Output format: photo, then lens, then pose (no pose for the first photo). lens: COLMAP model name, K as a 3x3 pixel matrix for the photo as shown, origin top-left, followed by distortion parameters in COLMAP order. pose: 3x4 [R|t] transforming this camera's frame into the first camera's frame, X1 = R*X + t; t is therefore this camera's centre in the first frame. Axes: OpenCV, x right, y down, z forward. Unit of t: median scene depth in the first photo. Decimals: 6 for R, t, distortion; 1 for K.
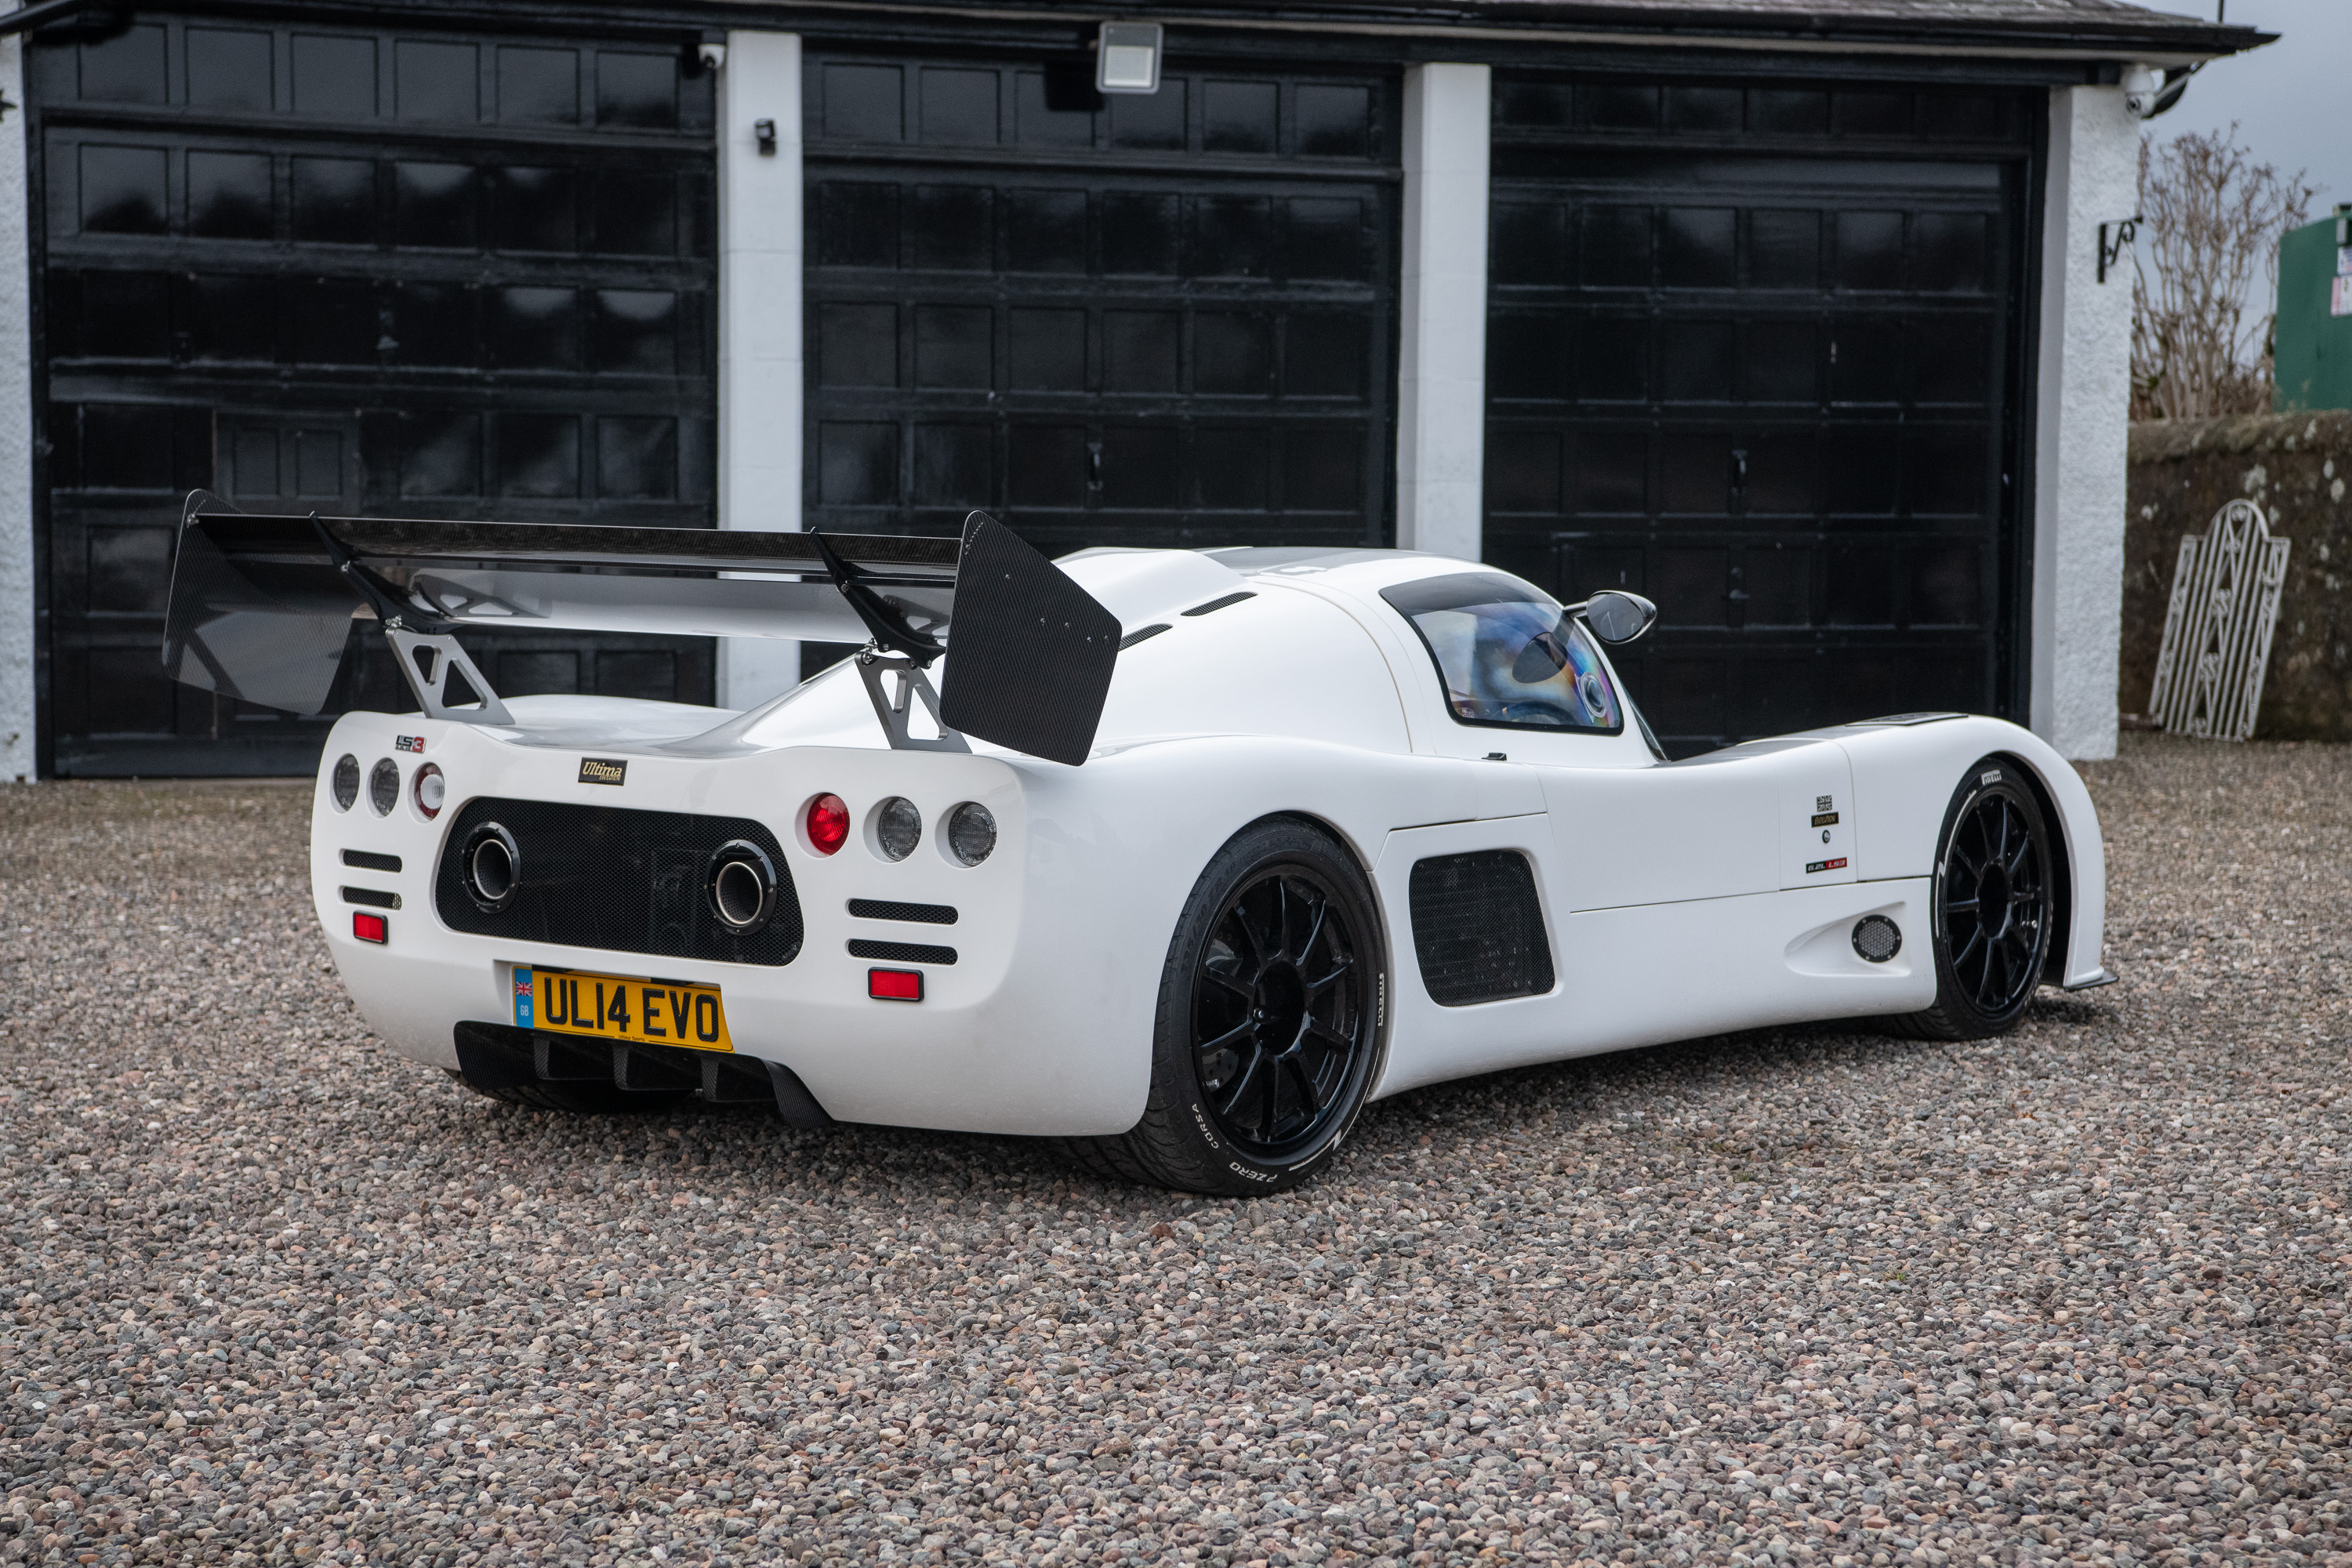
lens RADIAL K [[4491.7, 0, 1176.0], [0, 4491.7, 784.0], [0, 0, 1]] dist [0.323855, -0.128613]
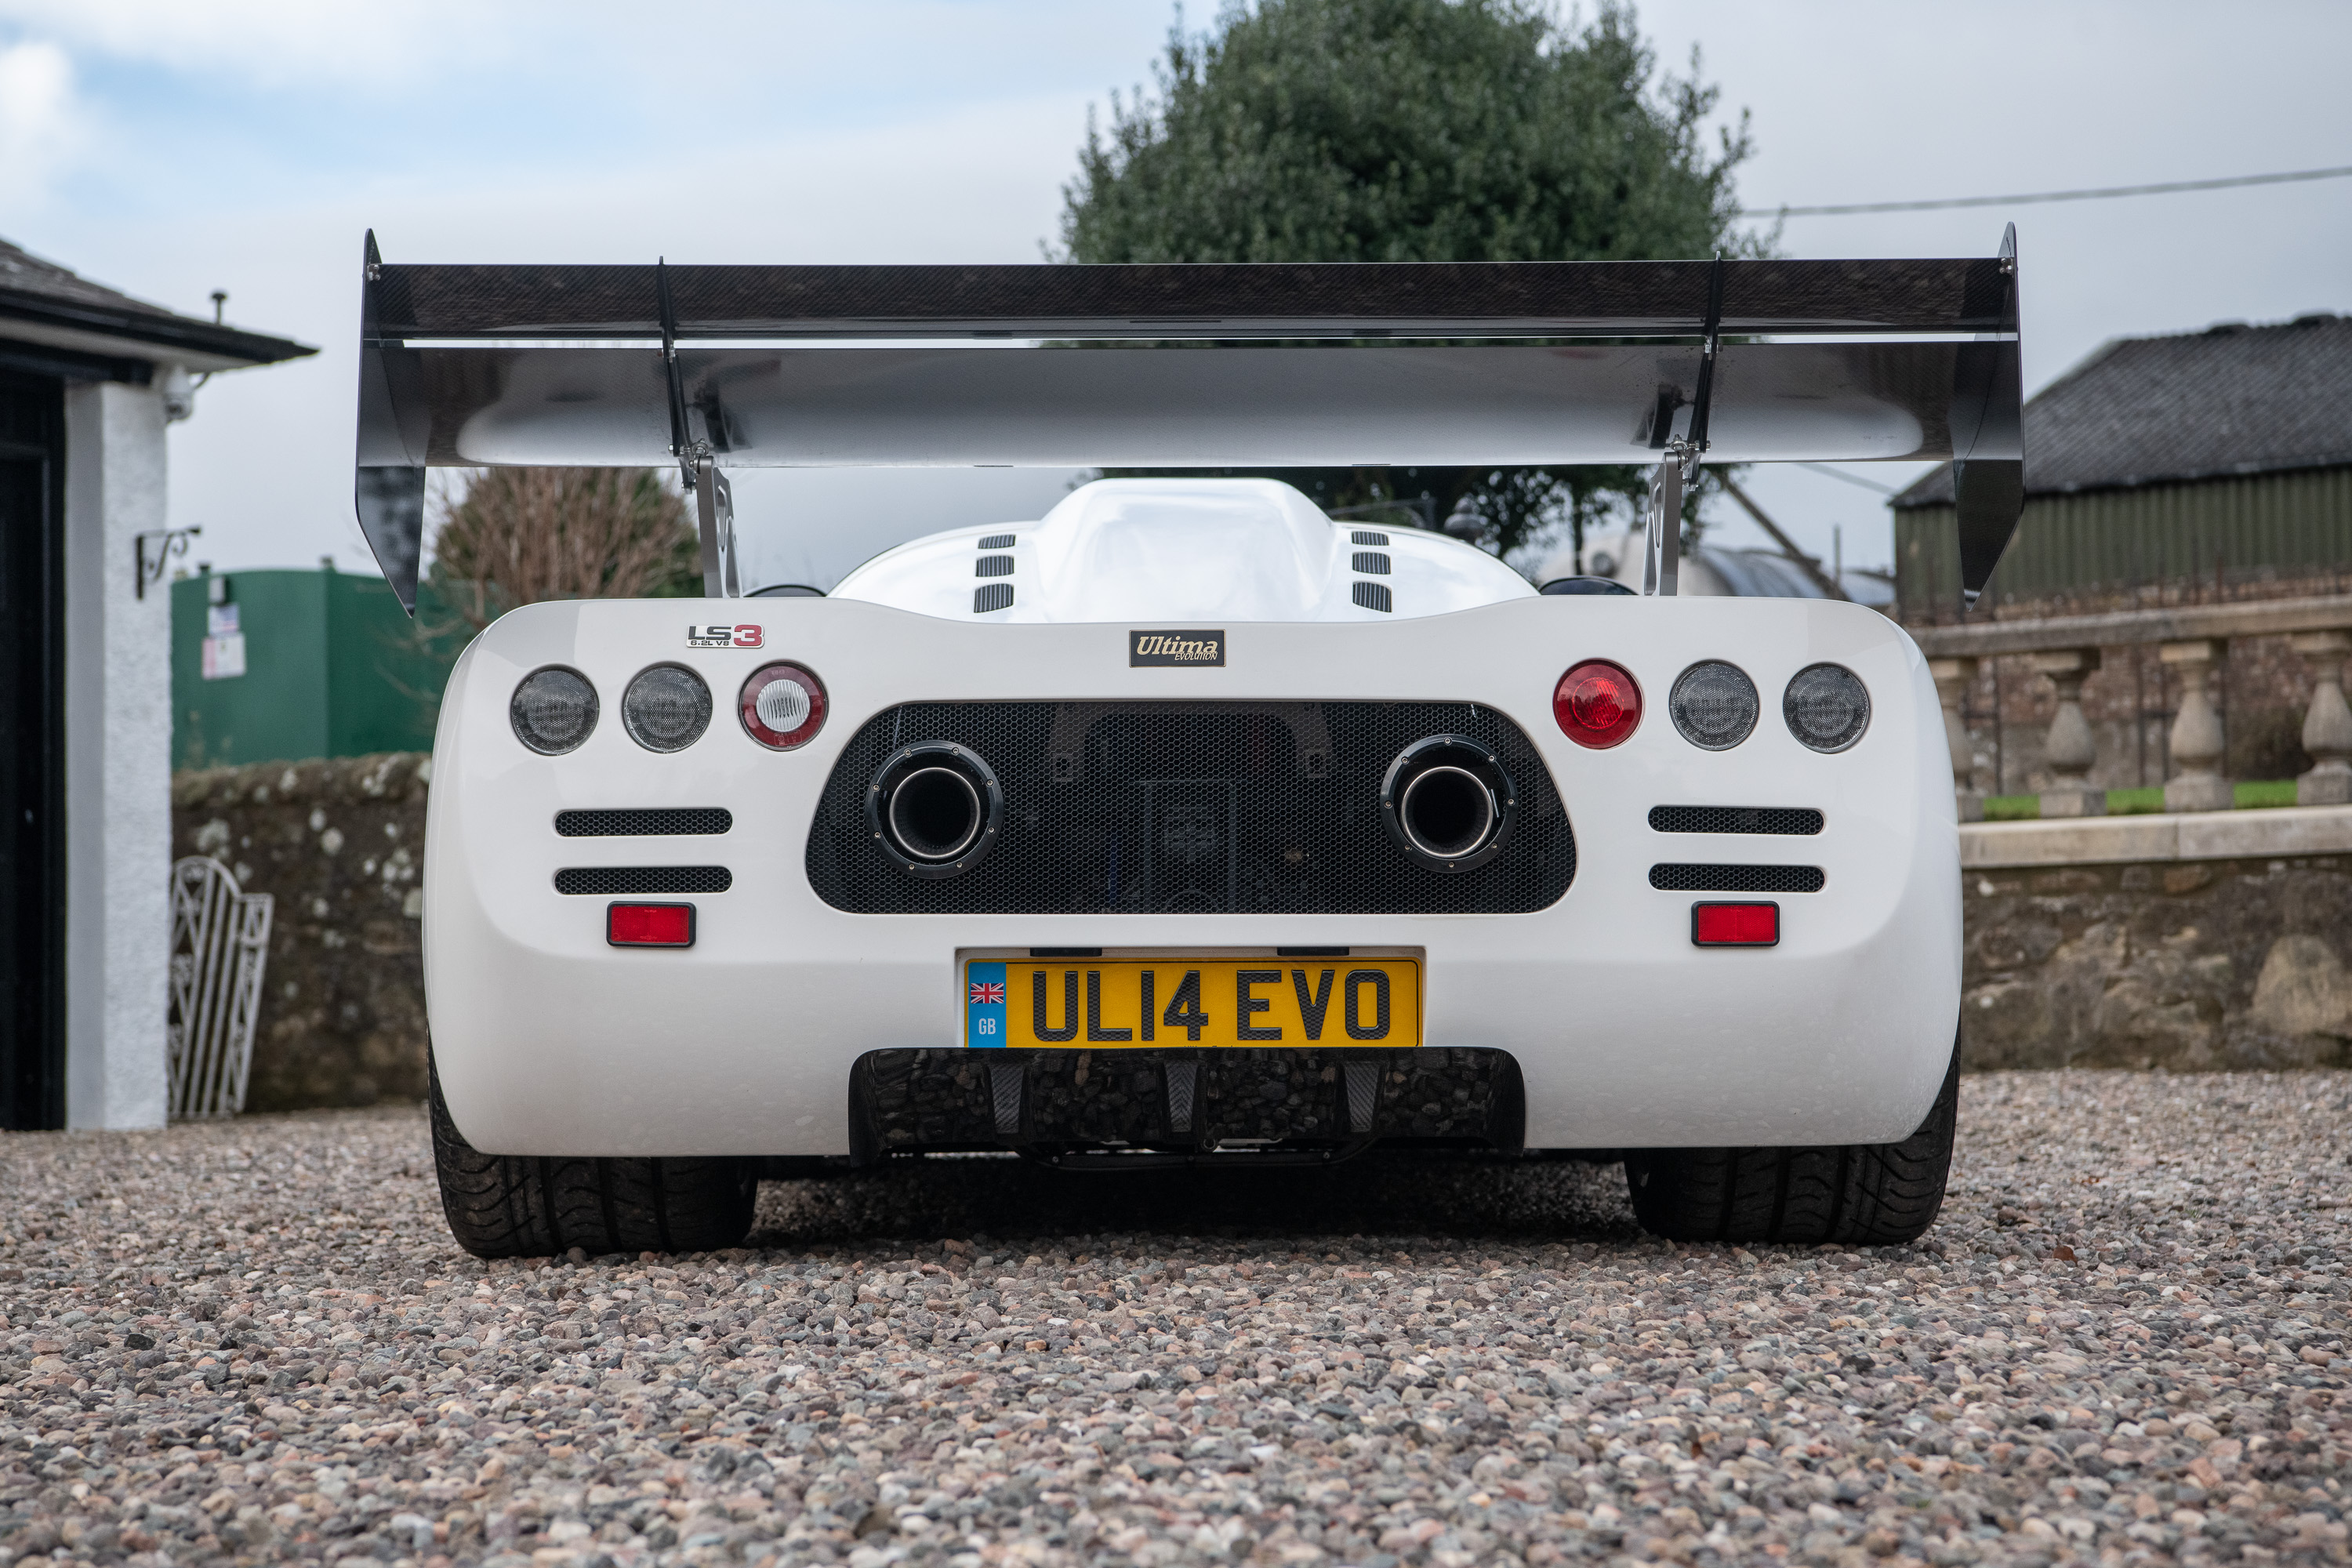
lens RADIAL K [[4491.7, 0, 1176.0], [0, 4491.7, 784.0], [0, 0, 1]] dist [0.323855, -0.128613]
pose [[0.780571, 0.018178, 0.624802, -0.530311], [0.059533, 0.992871, -0.103262, 0.083984], [-0.622225, 0.117800, 0.773924, 0.470477]]
